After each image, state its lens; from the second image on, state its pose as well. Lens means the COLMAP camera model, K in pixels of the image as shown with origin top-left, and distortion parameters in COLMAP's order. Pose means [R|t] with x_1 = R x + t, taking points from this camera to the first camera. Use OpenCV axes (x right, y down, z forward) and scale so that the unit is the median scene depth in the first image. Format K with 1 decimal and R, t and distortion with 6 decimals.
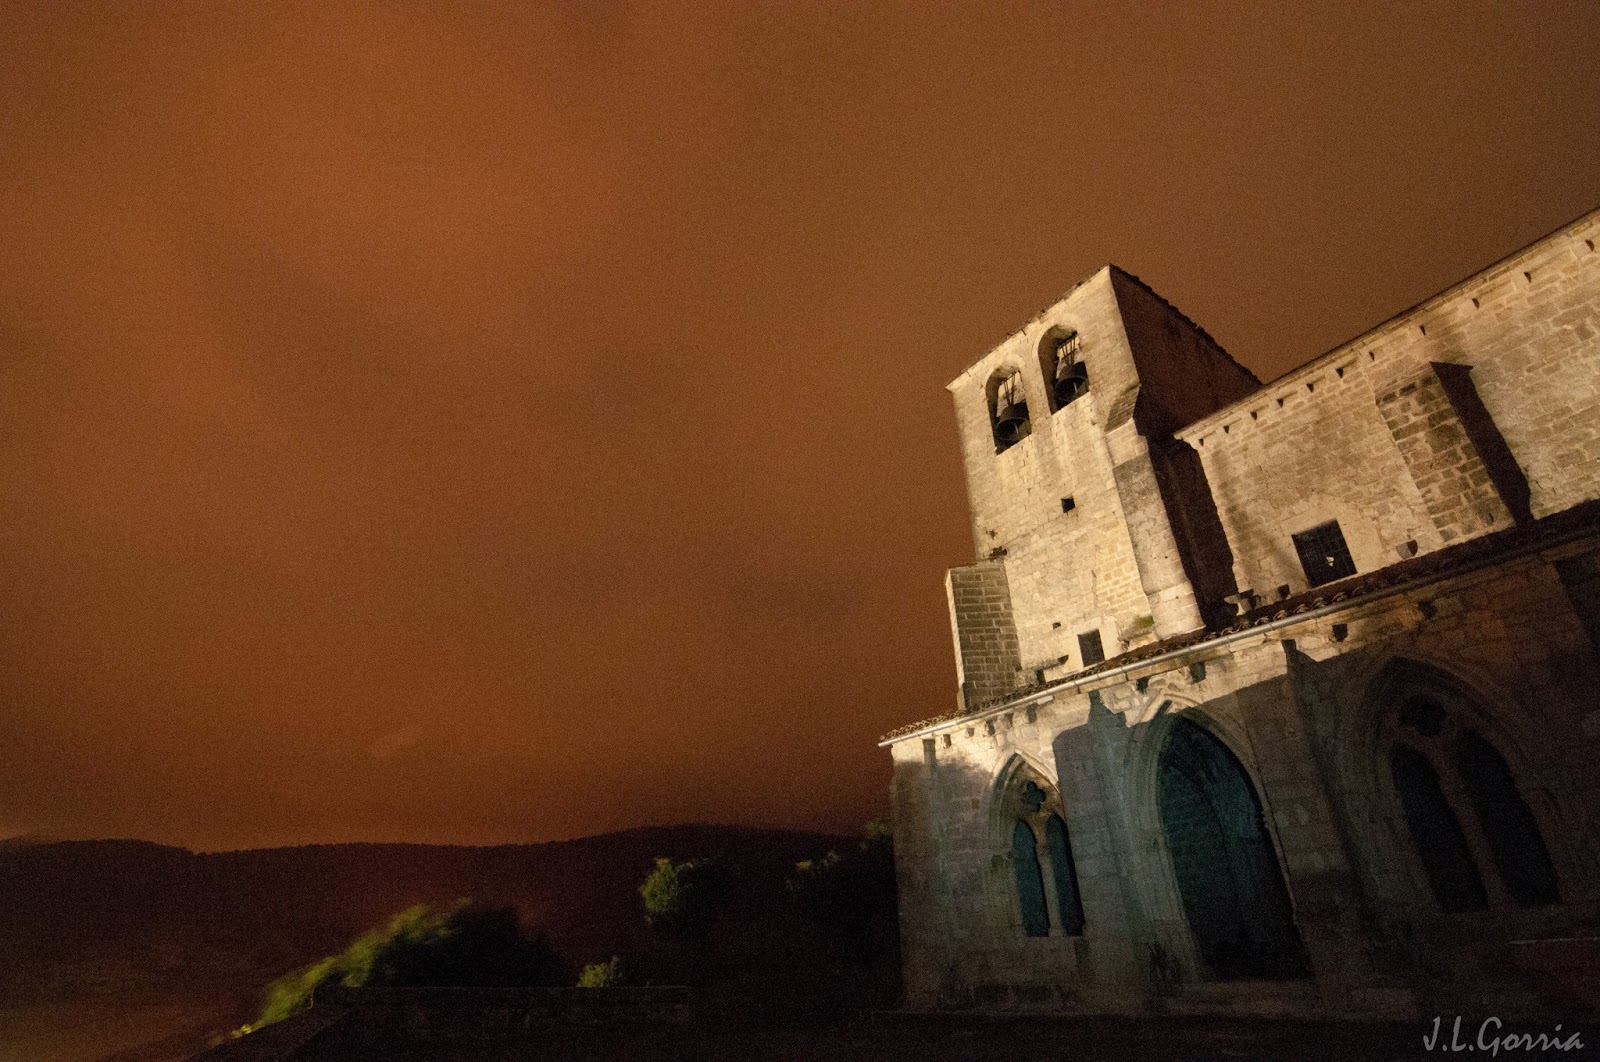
lens RADIAL K [[767.1, 0, 797.6], [0, 767.1, 531.9], [0, 0, 1]] dist [-0.003830, -0.010450]
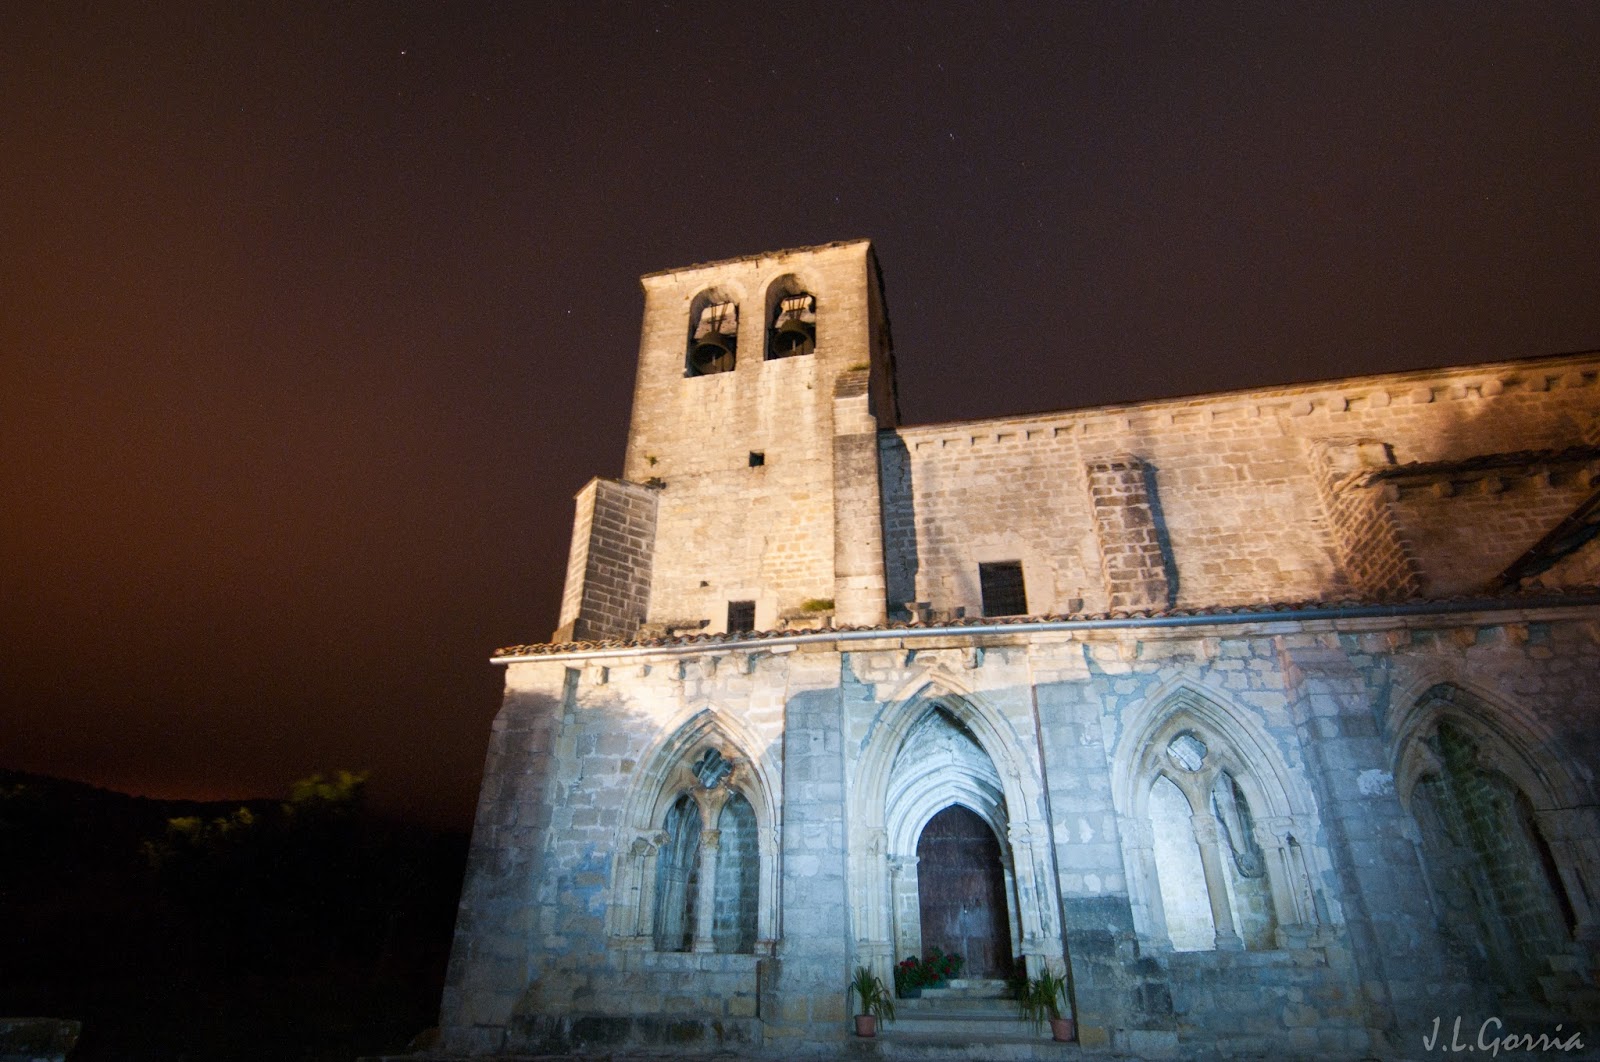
lens RADIAL K [[808.1, 0, 797.9], [0, 808.1, 528.2], [0, 0, 1]] dist [-0.001788, -0.011600]
pose [[0.743408, 0.341849, 0.574877, -0.156978], [-0.345533, 0.932227, -0.107515, 0.166215], [-0.572670, -0.118711, 0.811145, 0.303552]]
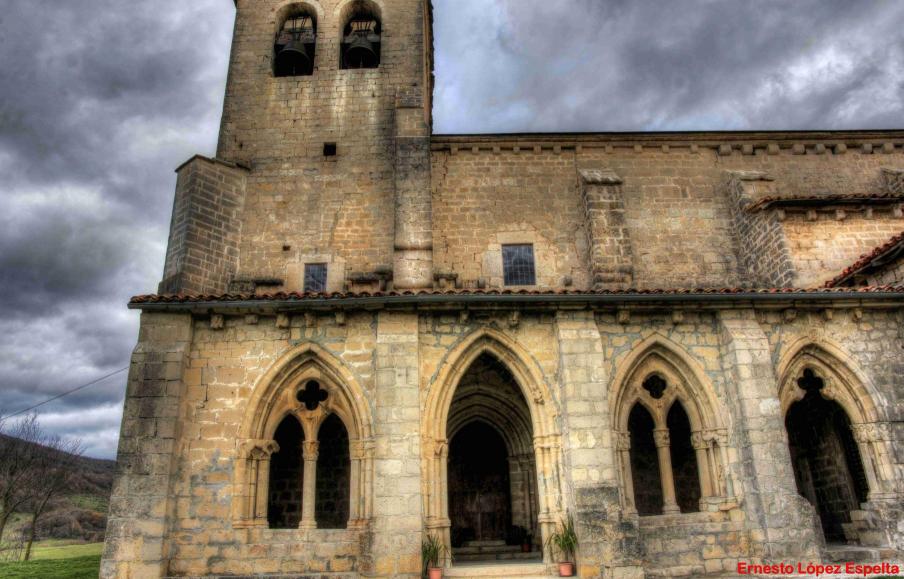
lens RADIAL K [[639.5, 0, 450.8], [0, 639.5, 275.0], [0, 0, 1]] dist [-0.093575, 0.057246]
pose [[0.585260, 0.309660, 0.749388, -0.224884], [-0.379638, 0.921295, -0.084204, 0.189086], [-0.716482, -0.235215, 0.656756, 0.345869]]
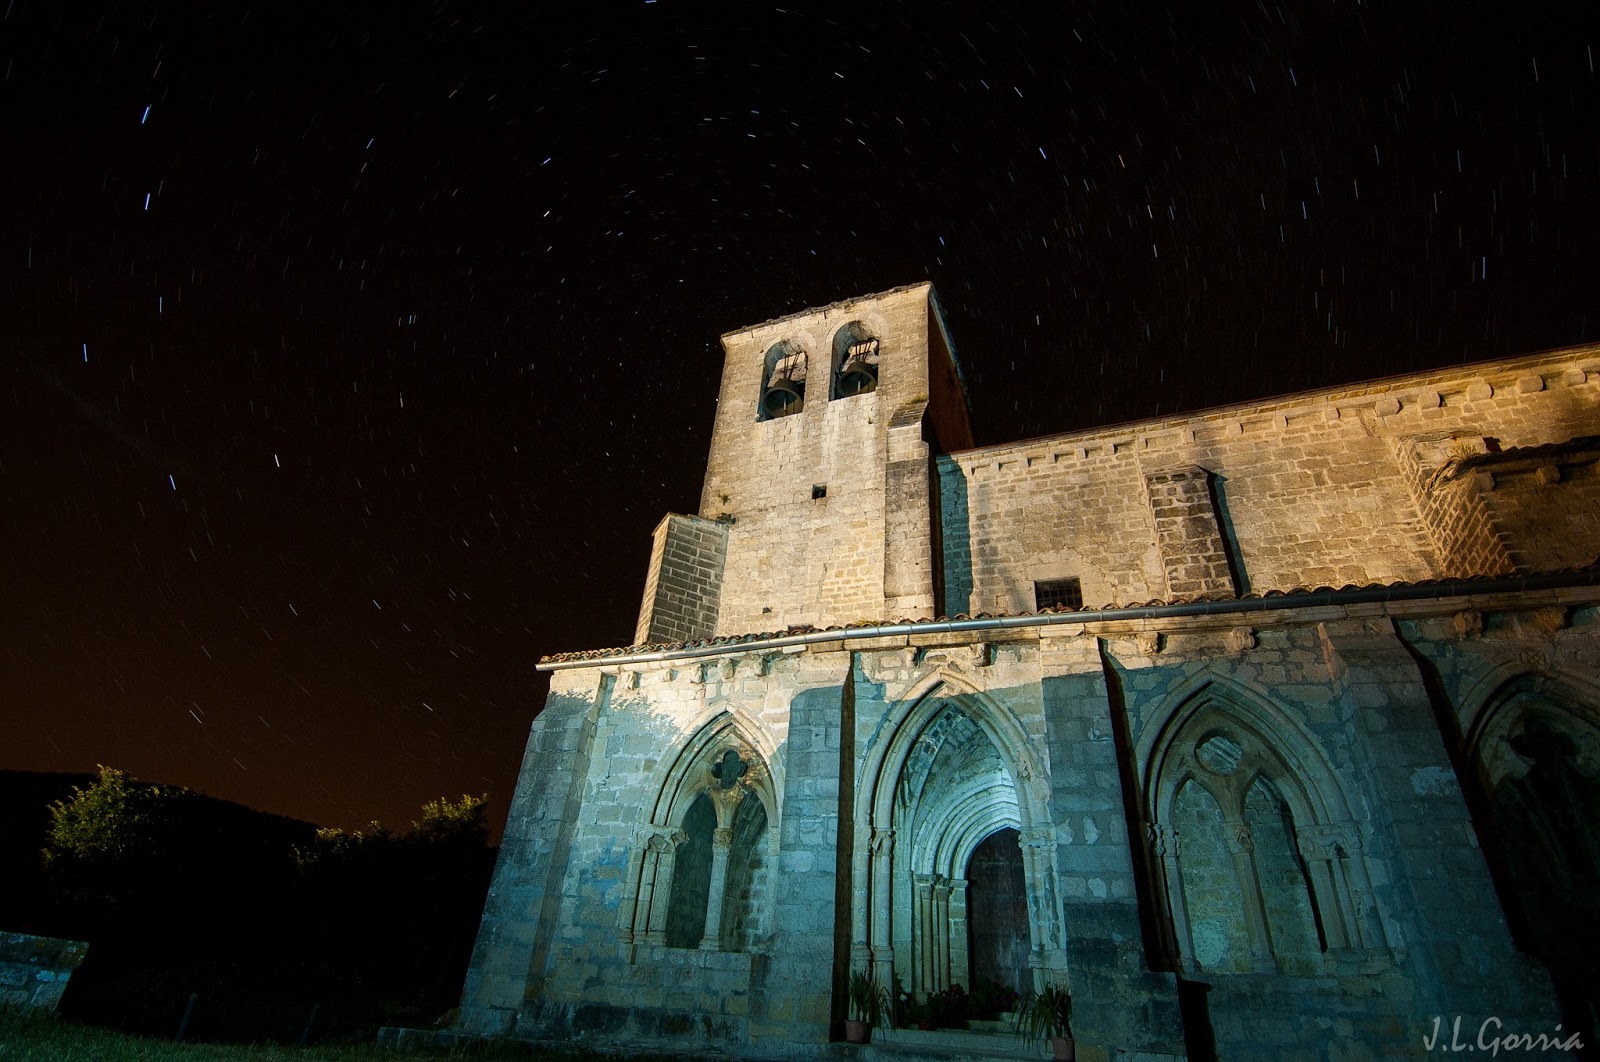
lens RADIAL K [[767.1, 0, 795.6], [0, 767.1, 534.4], [0, 0, 1]] dist [-0.003830, -0.010450]
pose [[0.838994, 0.358212, 0.409602, -0.034331], [-0.339943, 0.932825, -0.119480, 0.179210], [-0.424887, -0.038998, 0.904406, 0.259991]]
